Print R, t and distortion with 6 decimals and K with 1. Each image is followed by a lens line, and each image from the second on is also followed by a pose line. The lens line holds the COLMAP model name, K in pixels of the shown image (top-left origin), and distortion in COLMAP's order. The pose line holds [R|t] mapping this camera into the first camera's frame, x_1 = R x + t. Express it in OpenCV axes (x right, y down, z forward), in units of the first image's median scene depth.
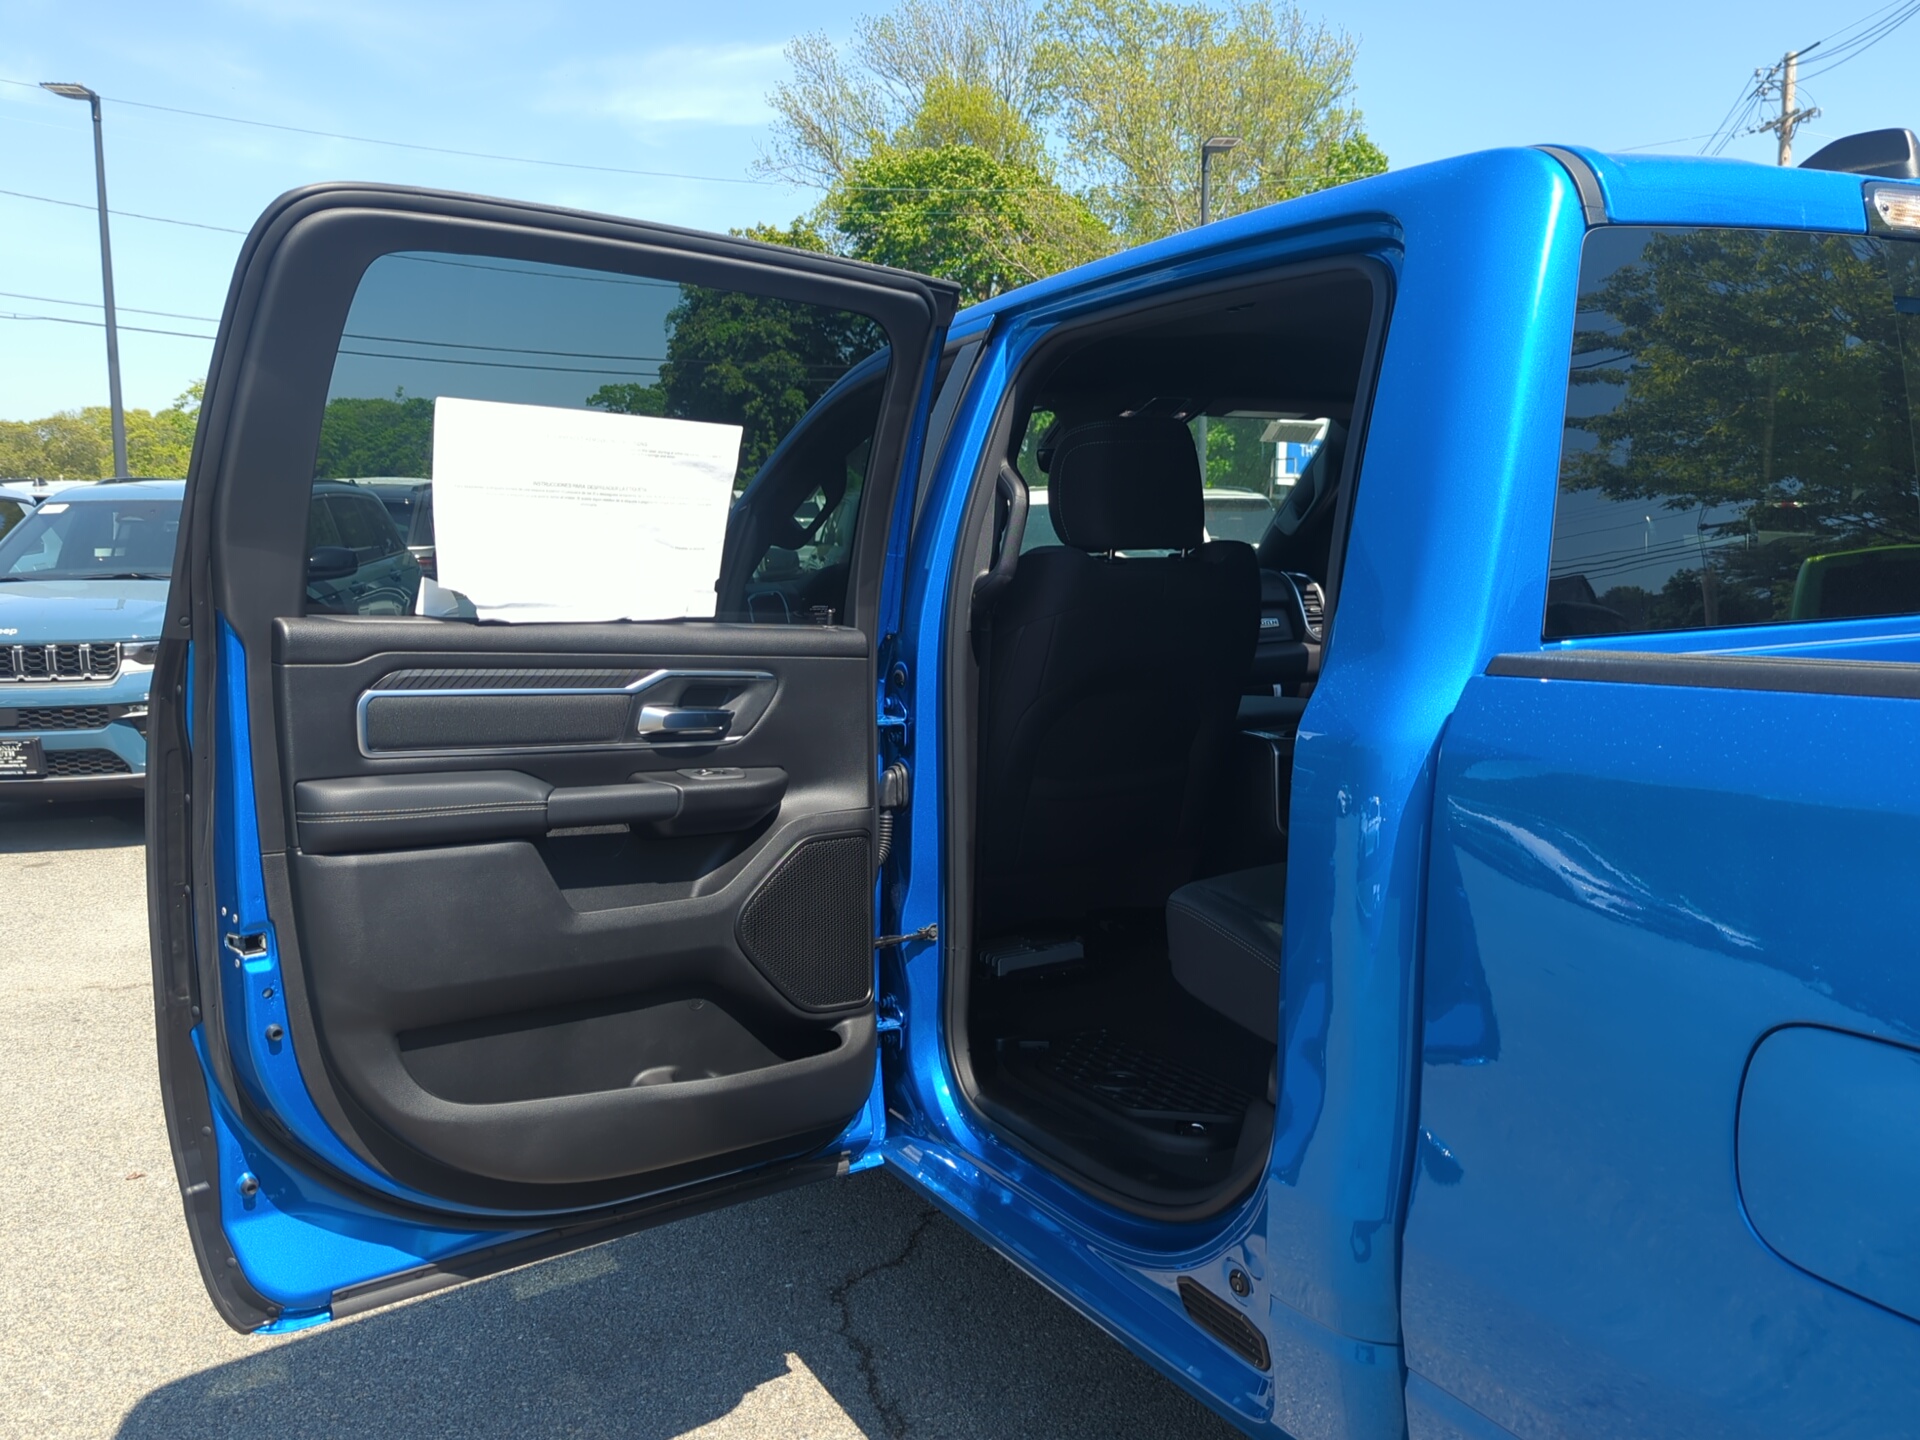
lens RADIAL K [[1567.5, 0, 971.0], [0, 1567.5, 755.7], [0, 0, 1]] dist [0.047873, -0.042879]
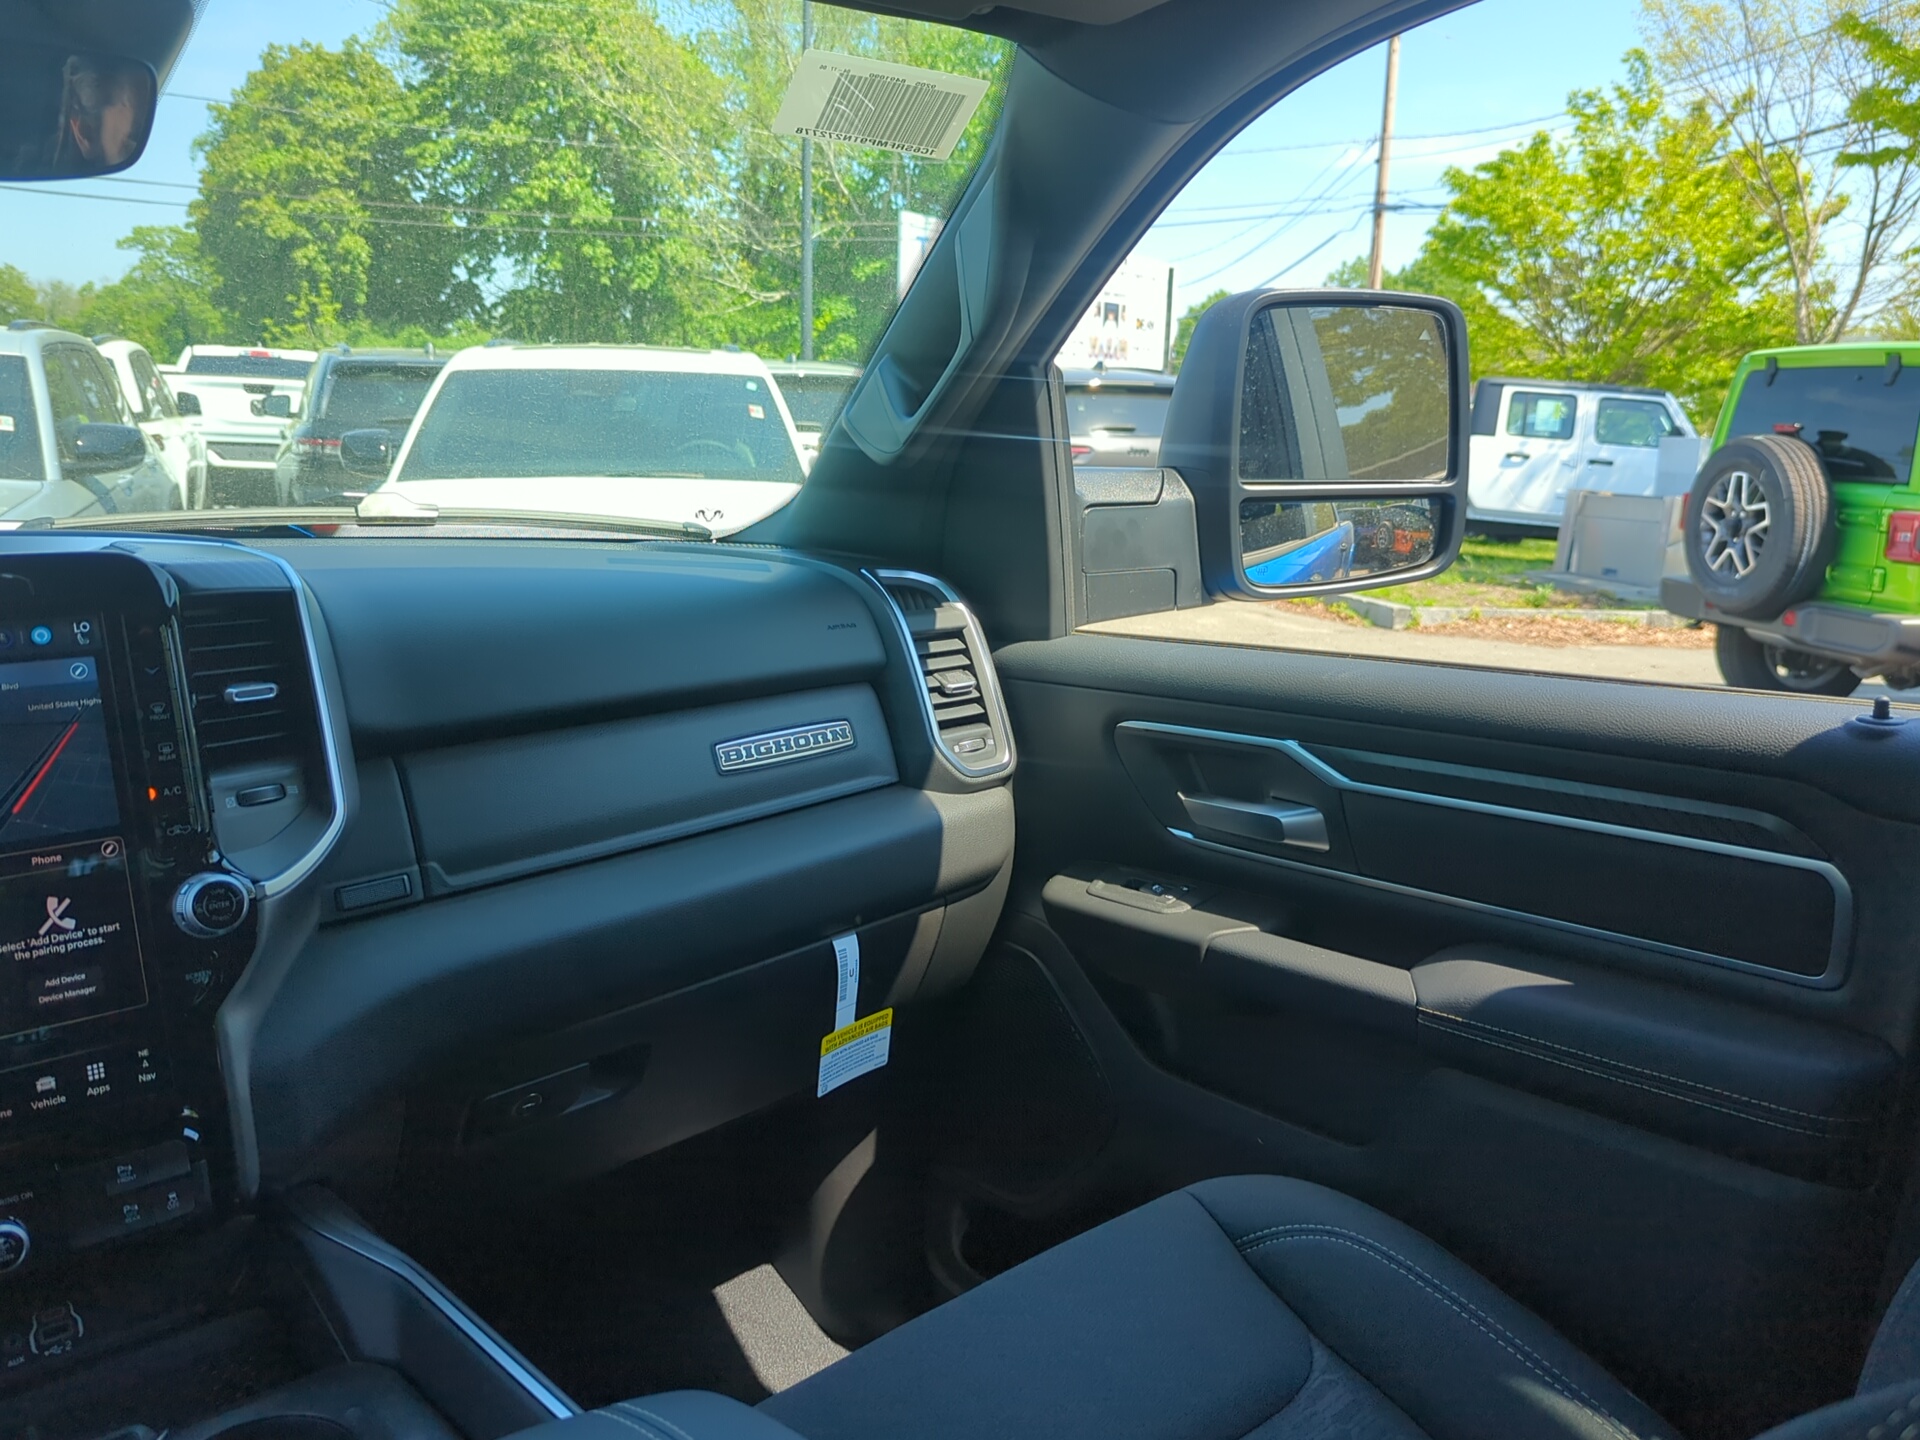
lens RADIAL K [[1567.5, 0, 999.1], [0, 1567.5, 701.3], [0, 0, 1]] dist [0.047873, -0.042879]
pose [[0.968577, -0.021316, 0.247797, 0.011187], [0.011363, 0.999073, 0.041527, -0.007606], [-0.248452, -0.037407, 0.967922, 0.052347]]
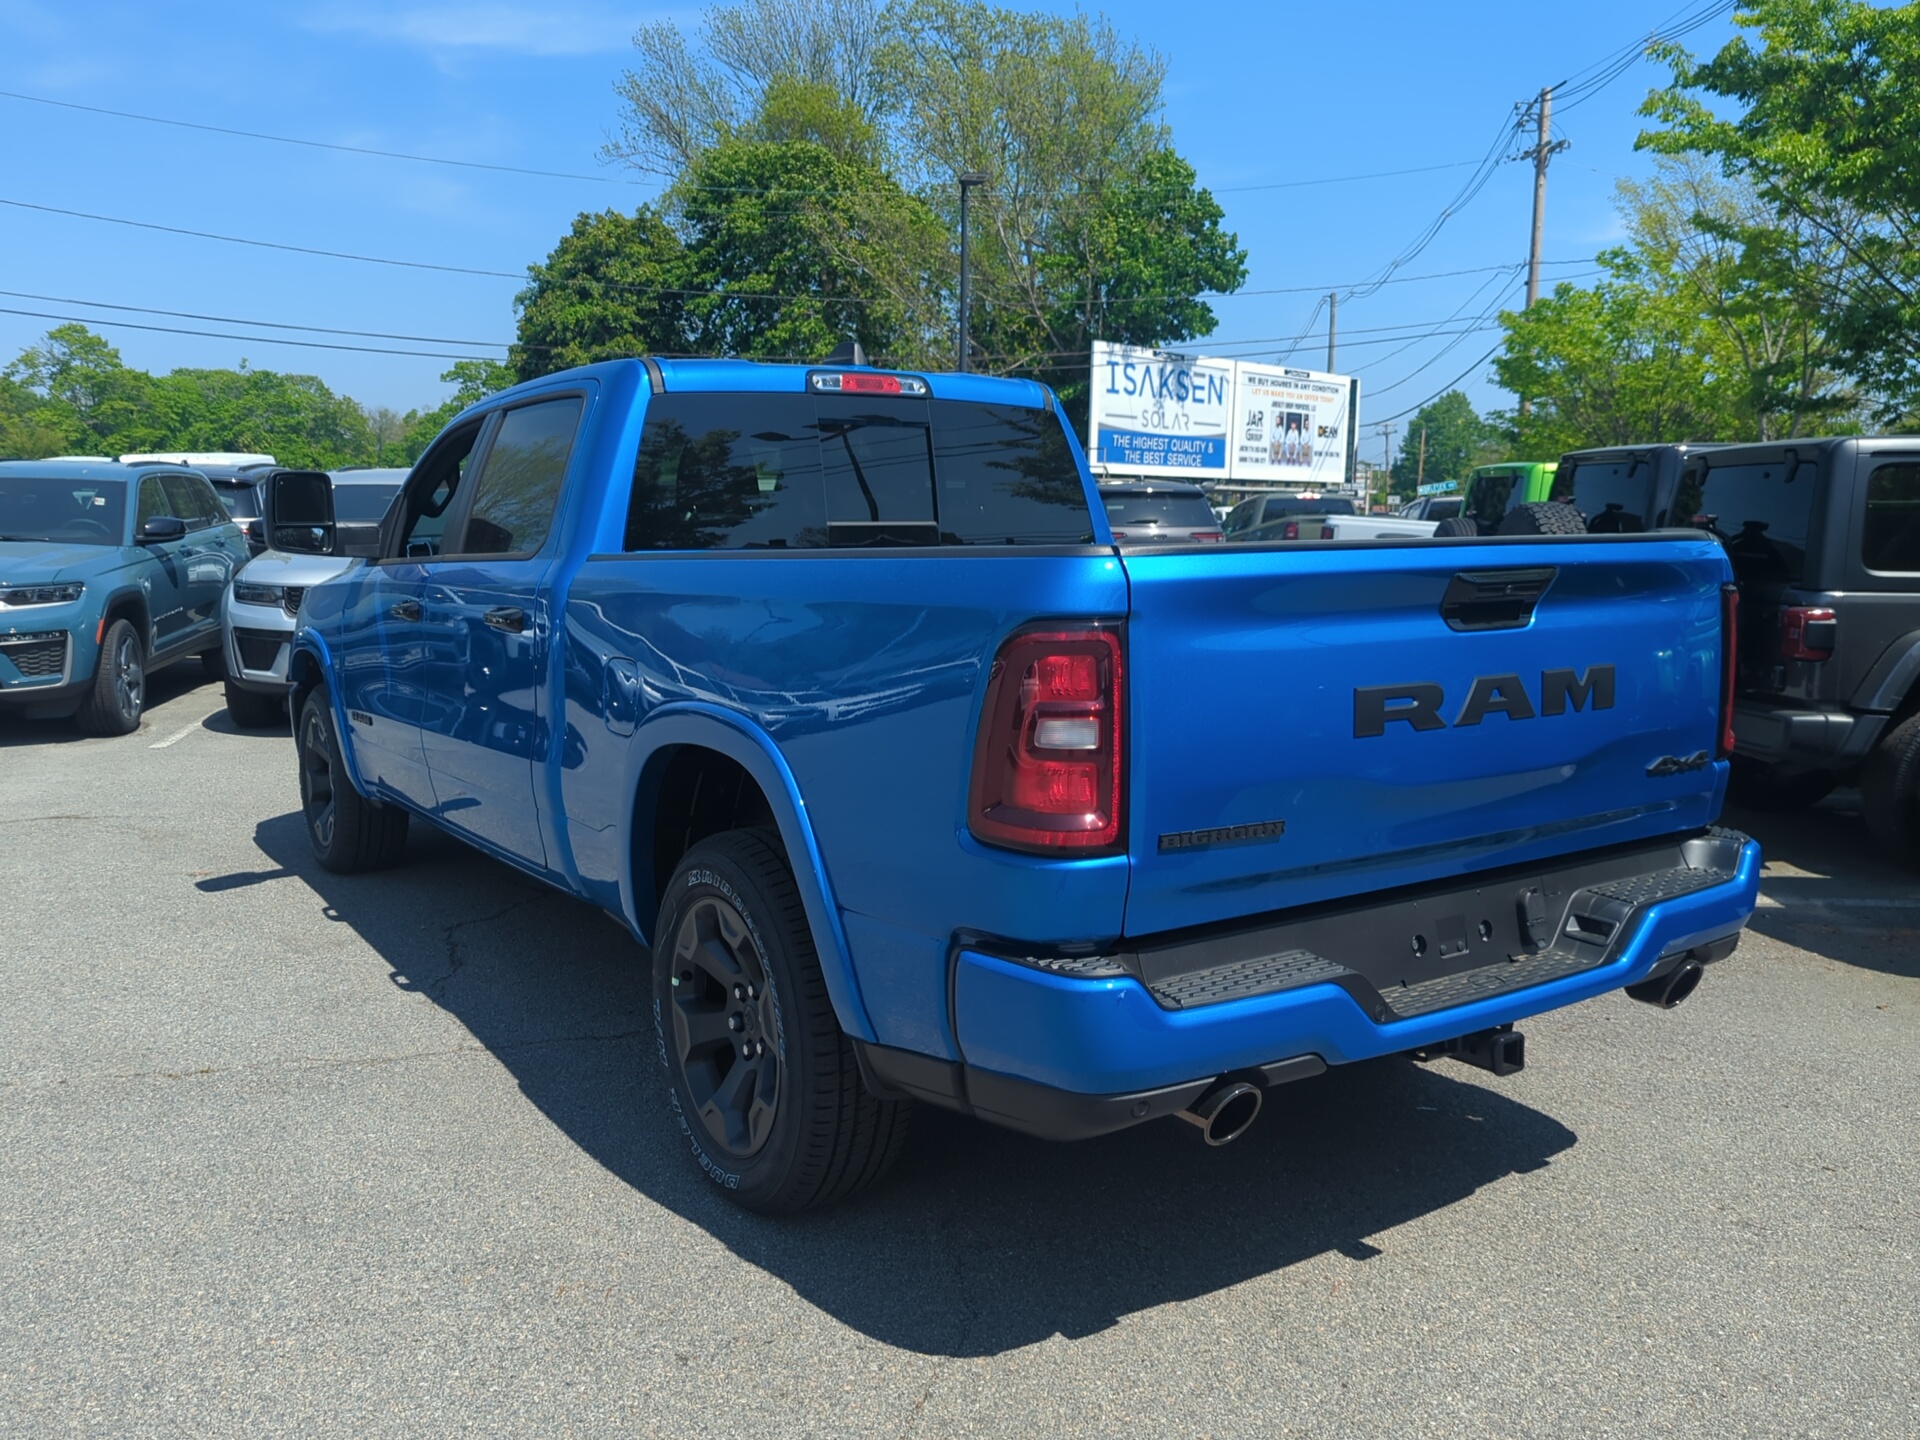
lens RADIAL K [[1582.0, 0, 966.0], [0, 1582.0, 743.4], [0, 0, 1]] dist [0.033232, 0.008868]
pose [[0.997093, 0.002338, 0.076156, 0.020531], [-0.002457, 0.999996, 0.001462, 0.006481], [-0.076152, -0.001644, 0.997095, -0.047451]]
